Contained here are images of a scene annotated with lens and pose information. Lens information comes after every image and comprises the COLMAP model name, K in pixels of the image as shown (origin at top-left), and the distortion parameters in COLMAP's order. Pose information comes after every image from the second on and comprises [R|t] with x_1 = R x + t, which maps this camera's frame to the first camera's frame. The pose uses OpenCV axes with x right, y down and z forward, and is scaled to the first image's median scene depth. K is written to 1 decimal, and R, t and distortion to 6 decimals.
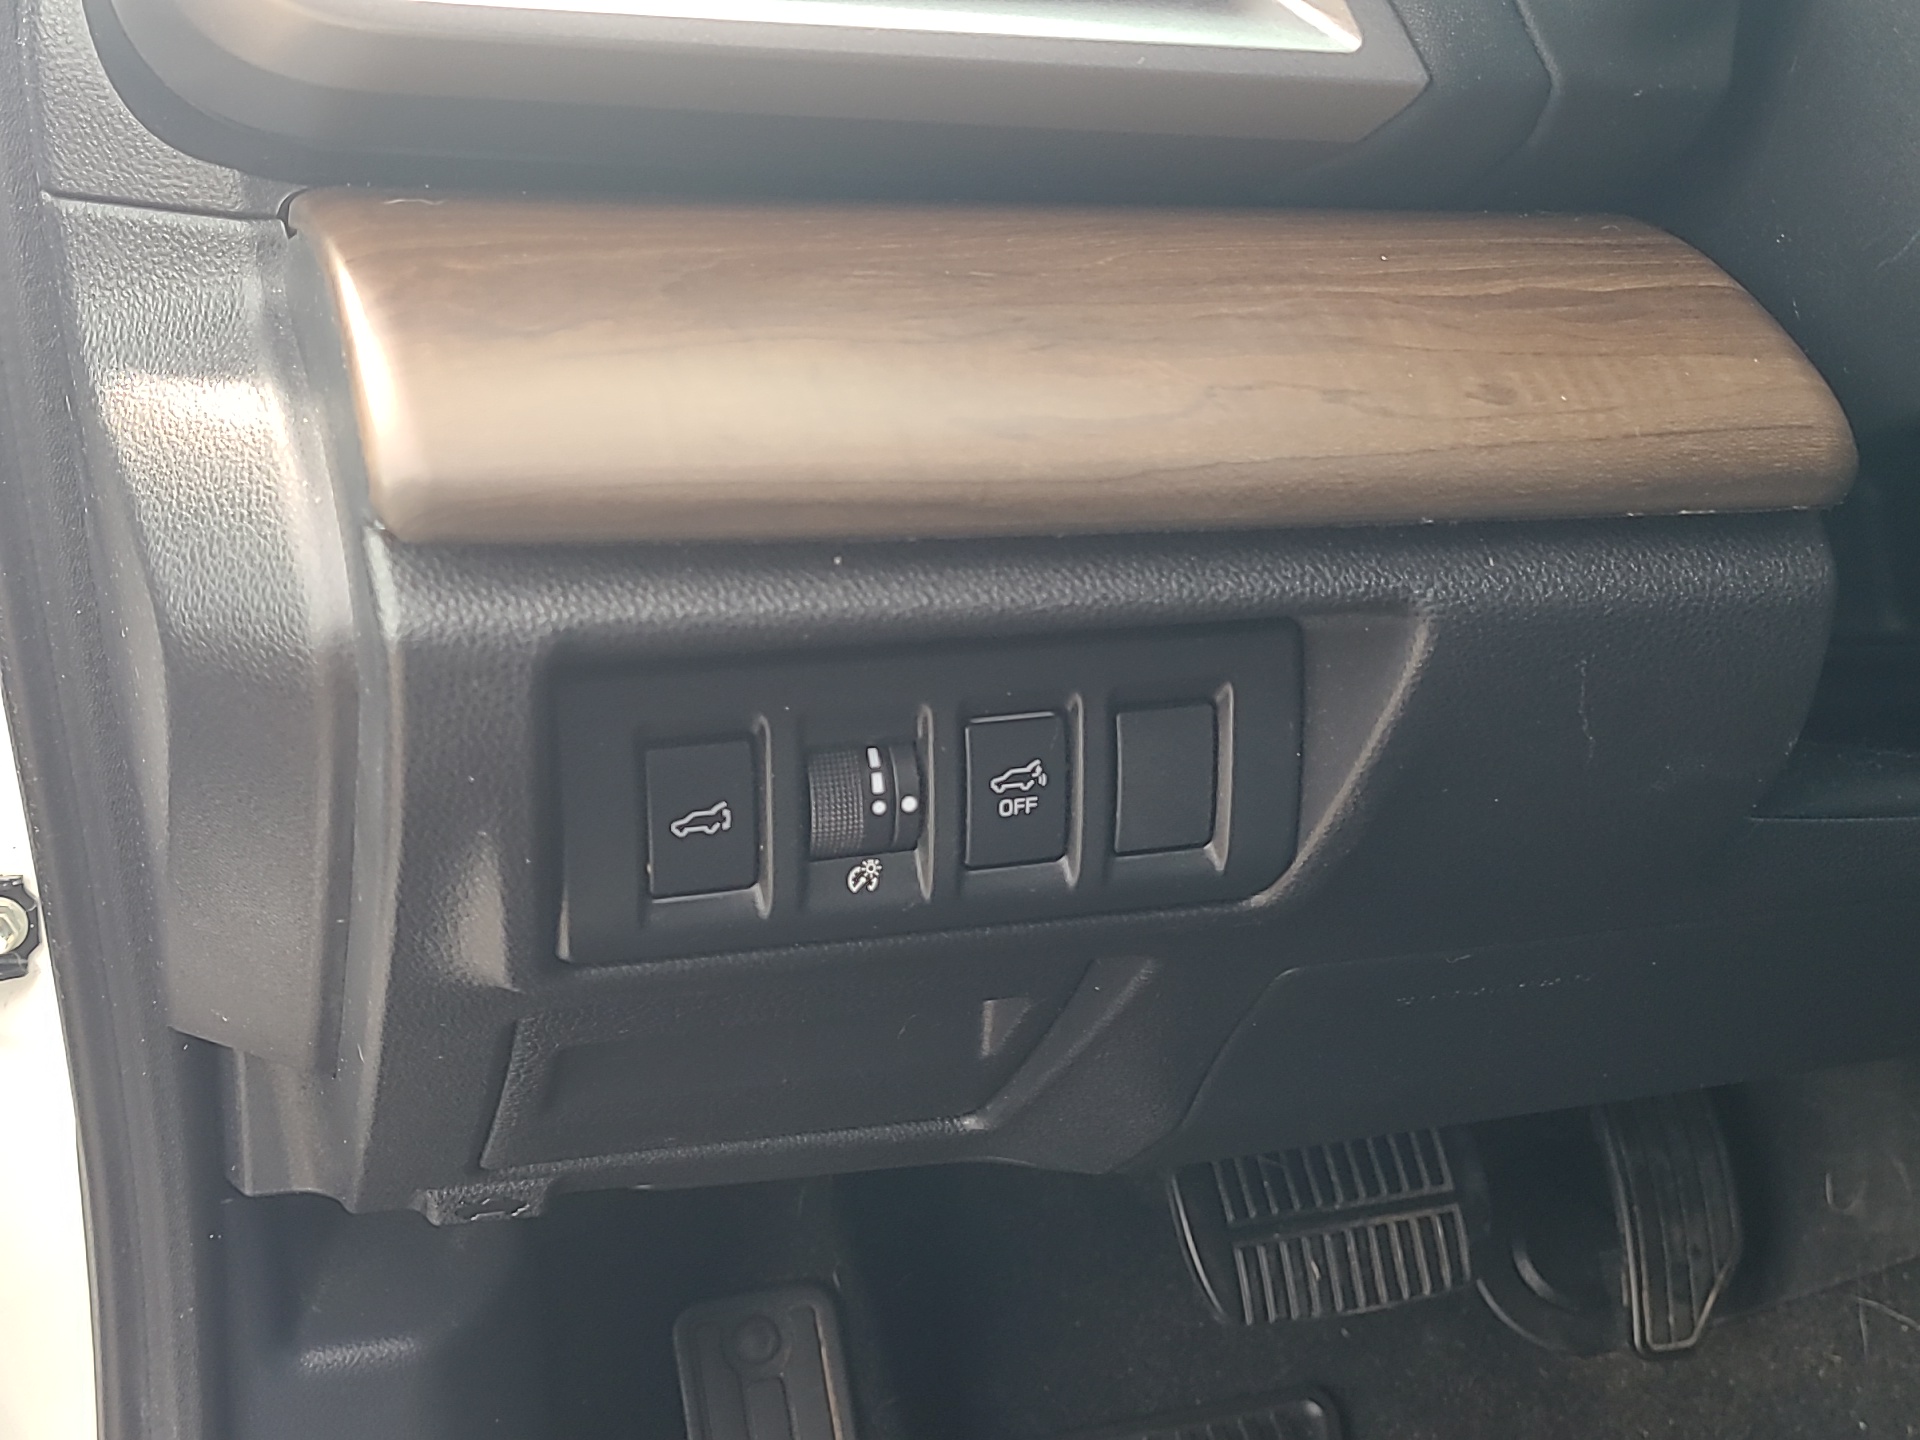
lens RADIAL K [[2261.9, 0, 921.0], [0, 2261.9, 722.9], [0, 0, 1]] dist [0.008510, -0.005673]
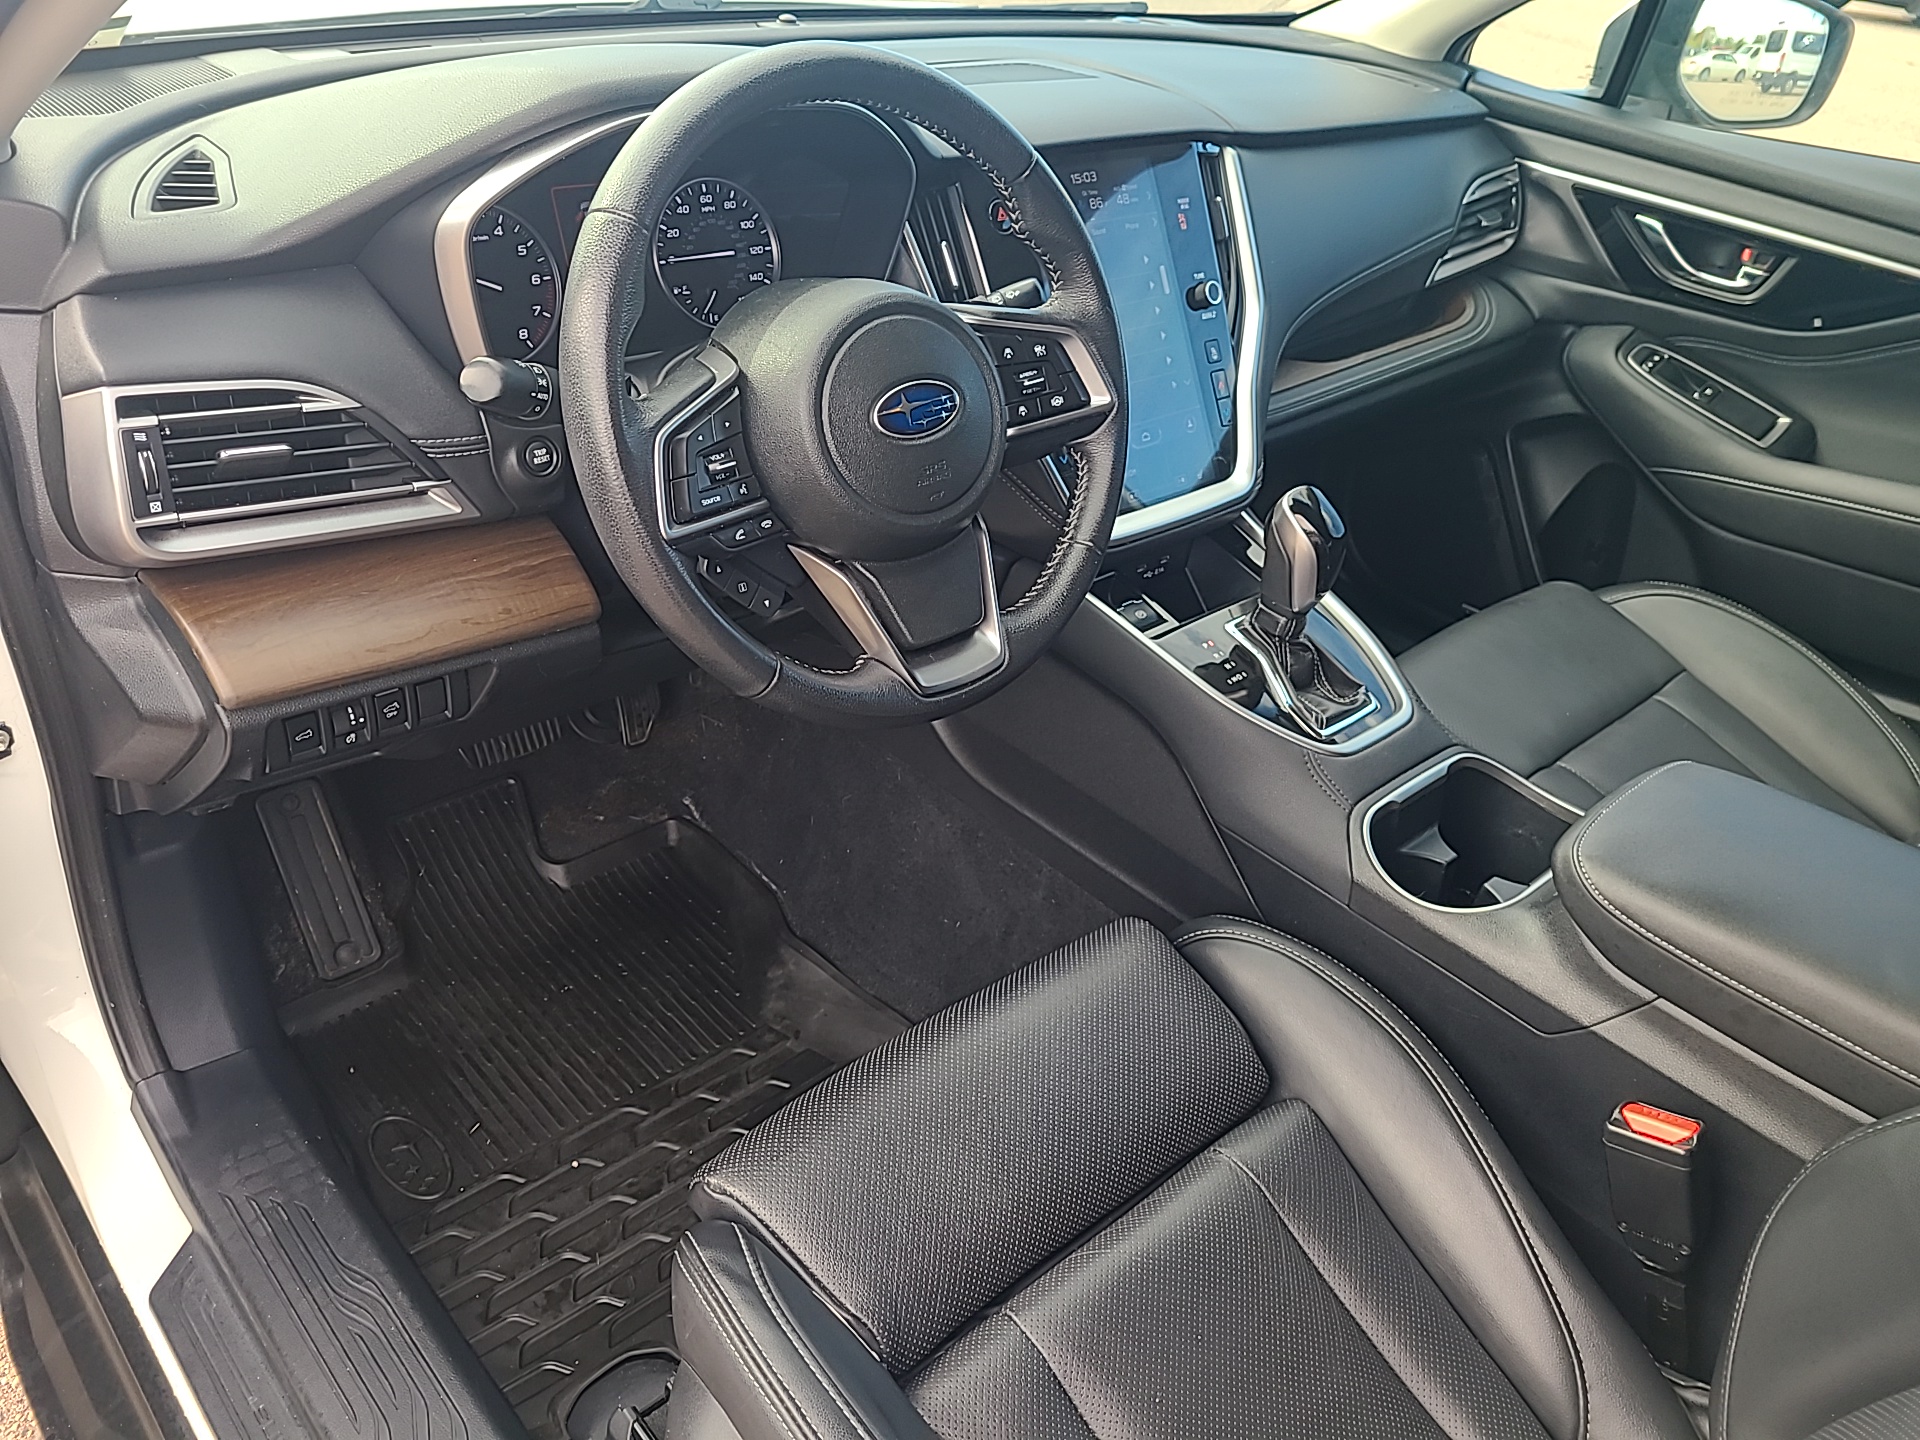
lens RADIAL K [[1446.1, 0, 953.2], [0, 1446.1, 729.7], [0, 0, 1]] dist [0.004859, 0.001261]
pose [[0.899741, -0.153805, 0.408424, -0.104509], [0.001135, 0.936663, 0.350230, -0.783313], [-0.436422, -0.314653, 0.842929, -1.454062]]
